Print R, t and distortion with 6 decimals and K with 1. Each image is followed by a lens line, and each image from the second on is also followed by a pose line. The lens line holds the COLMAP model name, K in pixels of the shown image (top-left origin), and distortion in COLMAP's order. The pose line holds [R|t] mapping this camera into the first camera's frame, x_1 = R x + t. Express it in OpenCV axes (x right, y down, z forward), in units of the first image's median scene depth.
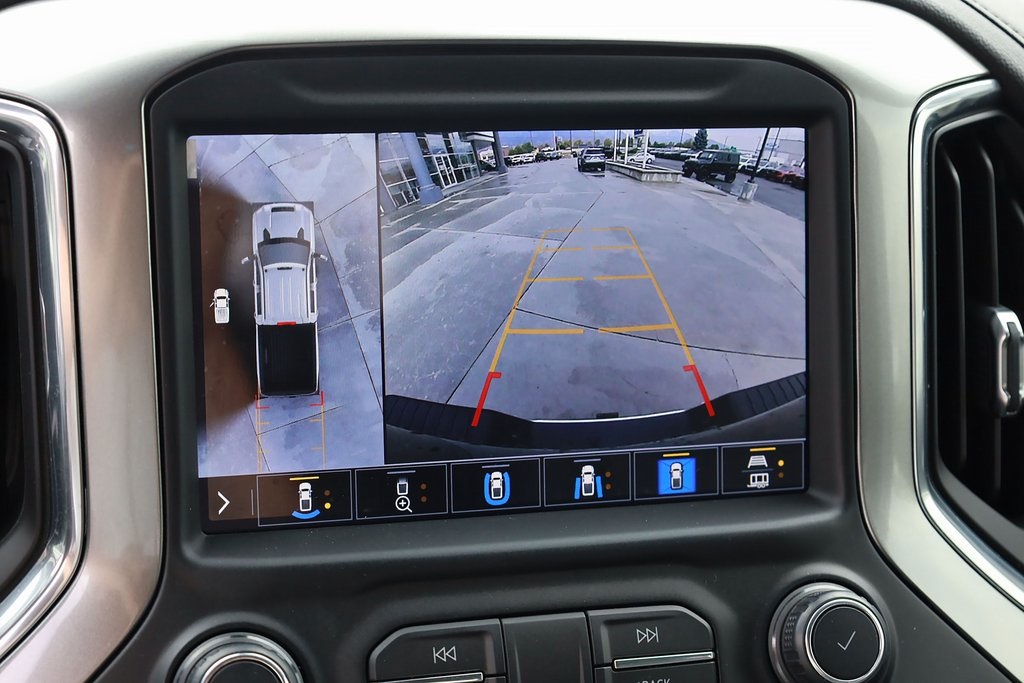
lens RADIAL K [[1651.6, 0, 515.5], [0, 1651.6, 346.4], [0, 0, 1]] dist [0.068042, 0.000000]
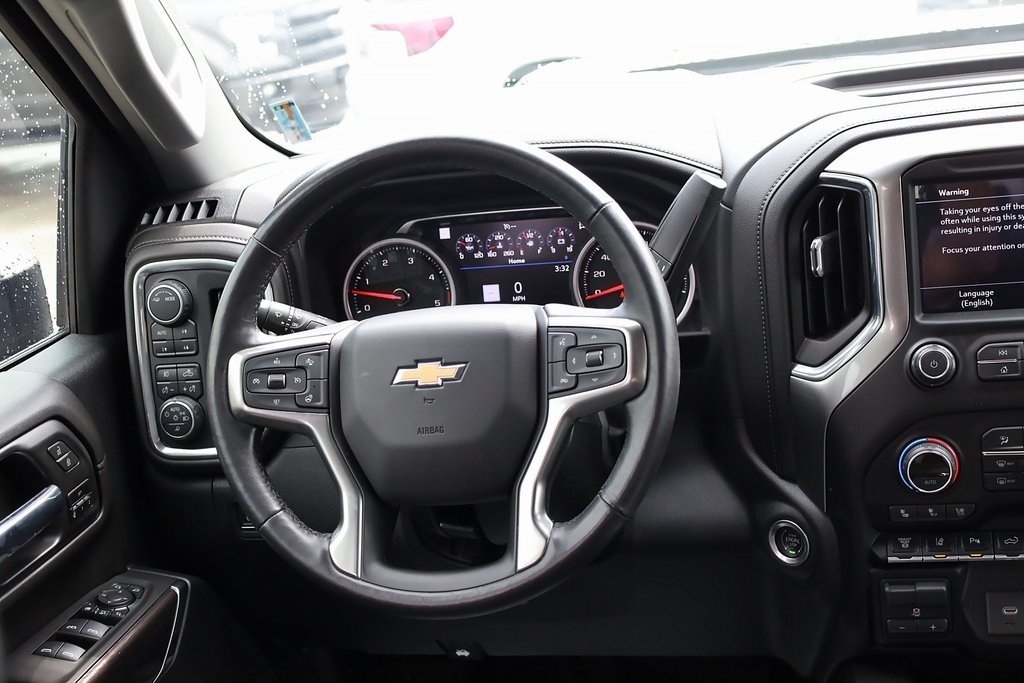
lens RADIAL K [[1528.0, 0, 508.1], [0, 1528.0, 339.7], [0, 0, 1]] dist [0.001124, 0.000000]
pose [[0.878810, 0.004957, -0.477146, 0.492970], [0.030164, 0.997369, 0.065918, -0.048240], [0.476218, -0.072322, 0.876348, -1.867583]]
